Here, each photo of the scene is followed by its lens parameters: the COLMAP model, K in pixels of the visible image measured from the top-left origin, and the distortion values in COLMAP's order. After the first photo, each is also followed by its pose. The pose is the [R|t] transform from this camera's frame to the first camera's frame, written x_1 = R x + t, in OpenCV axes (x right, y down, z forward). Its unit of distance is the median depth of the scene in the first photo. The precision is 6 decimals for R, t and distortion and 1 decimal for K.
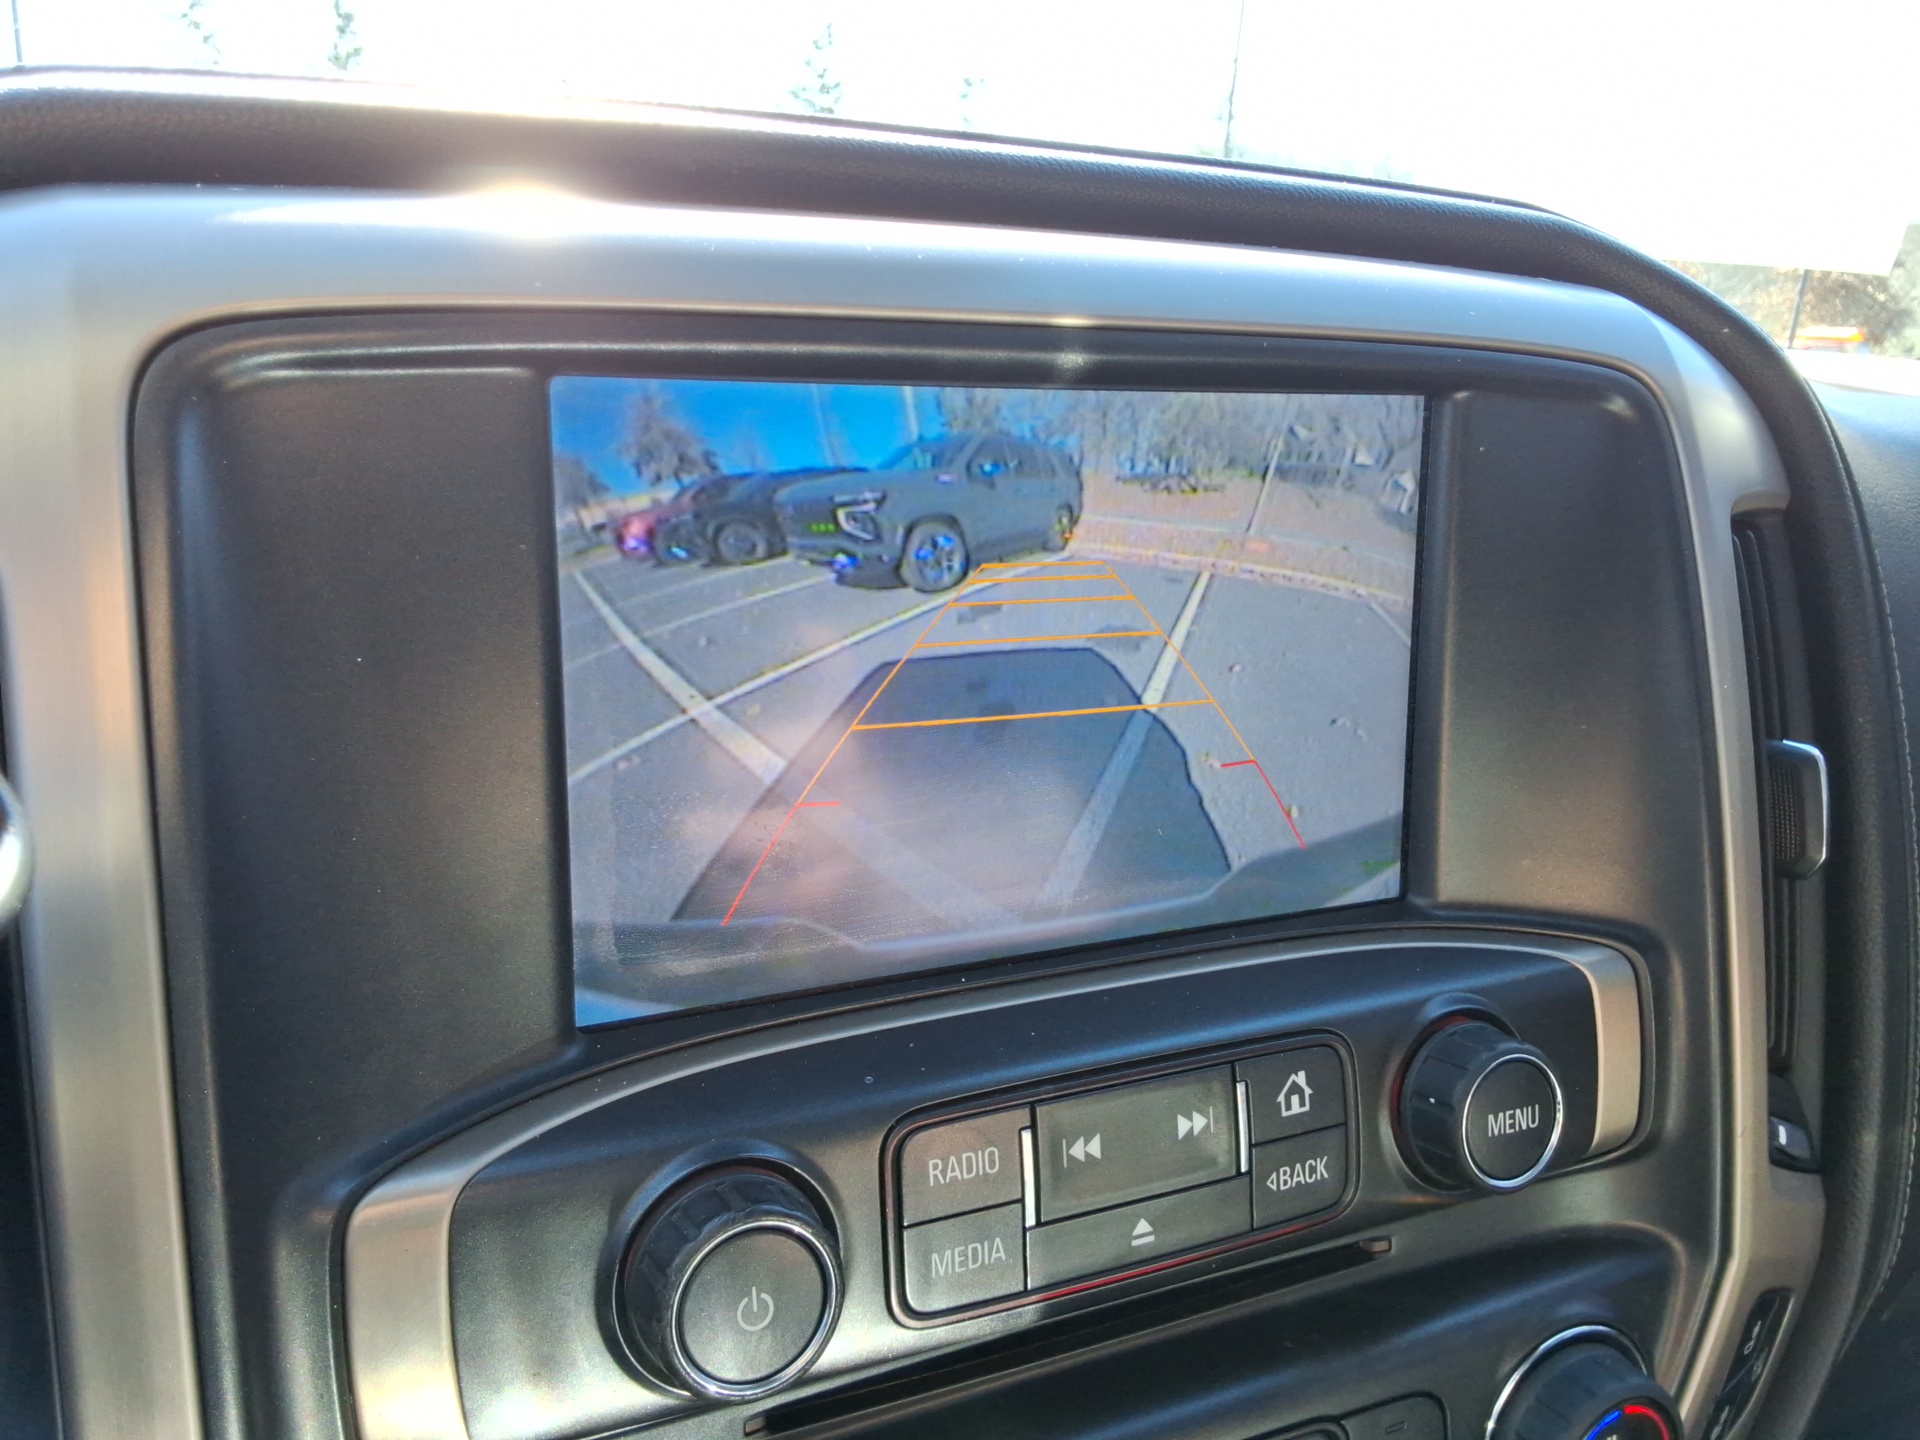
lens RADIAL K [[1523.0, 0, 948.3], [0, 1523.0, 707.8], [0, 0, 1]] dist [0.107357, -0.169718]
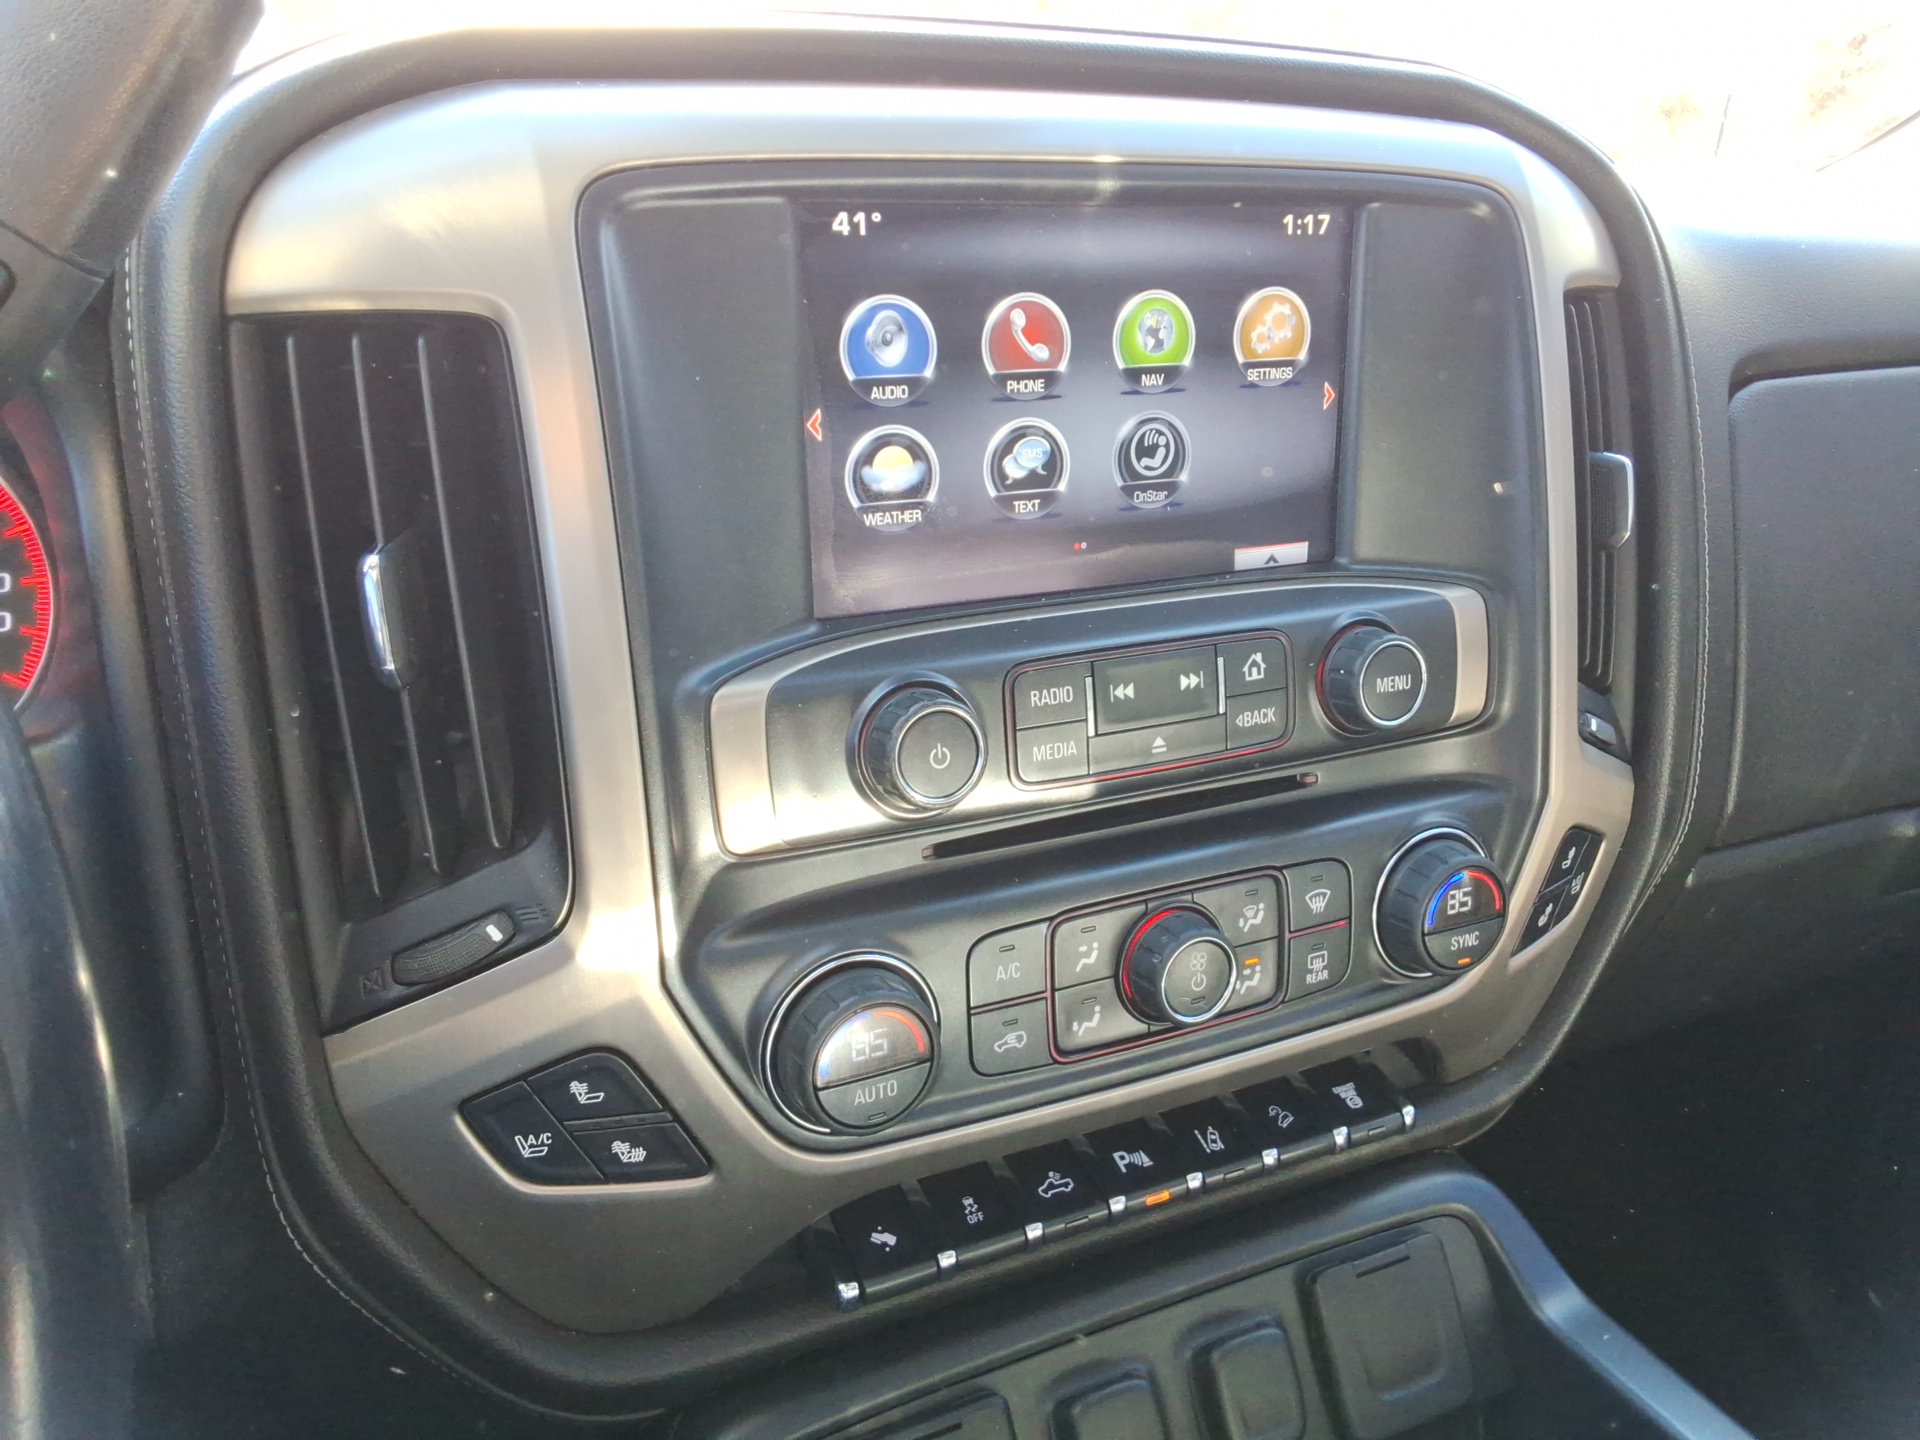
lens RADIAL K [[1523.0, 0, 958.6], [0, 1523.0, 712.1], [0, 0, 1]] dist [0.107357, -0.169718]
pose [[0.999637, -0.023974, 0.012264, -0.097892], [0.022598, 0.994512, 0.102157, 0.130187], [-0.014646, -0.101843, 0.994693, -0.557089]]
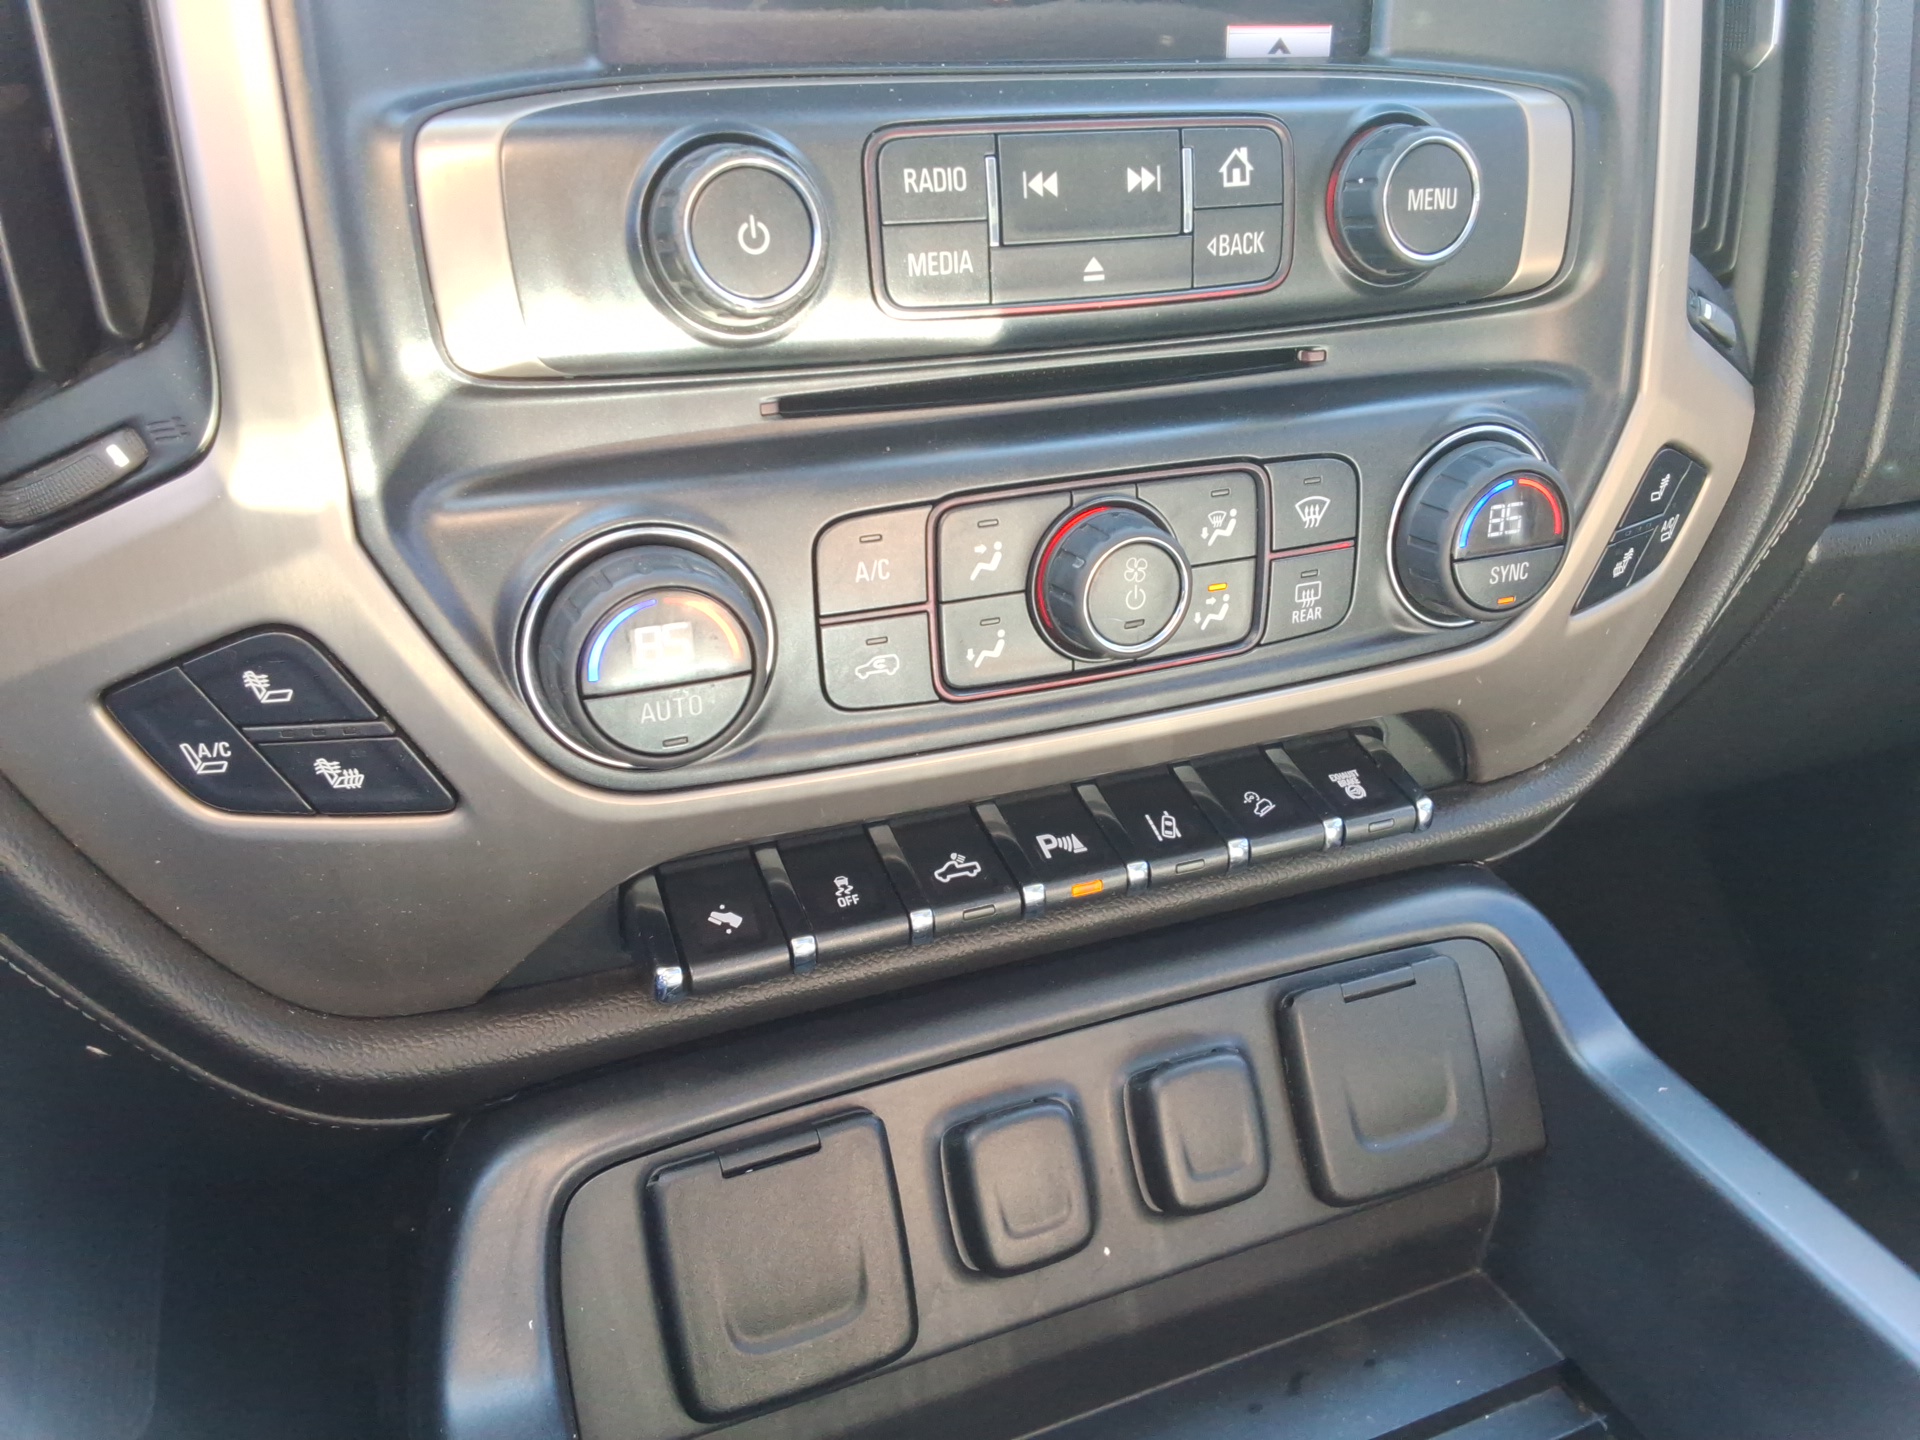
lens RADIAL K [[1523.0, 0, 952.7], [0, 1523.0, 707.9], [0, 0, 1]] dist [0.107357, -0.169718]
pose [[0.998858, 0.001024, -0.047771, 0.071103], [0.009655, 0.974821, 0.222778, 0.382866], [0.046796, -0.222984, 0.973698, -0.203394]]
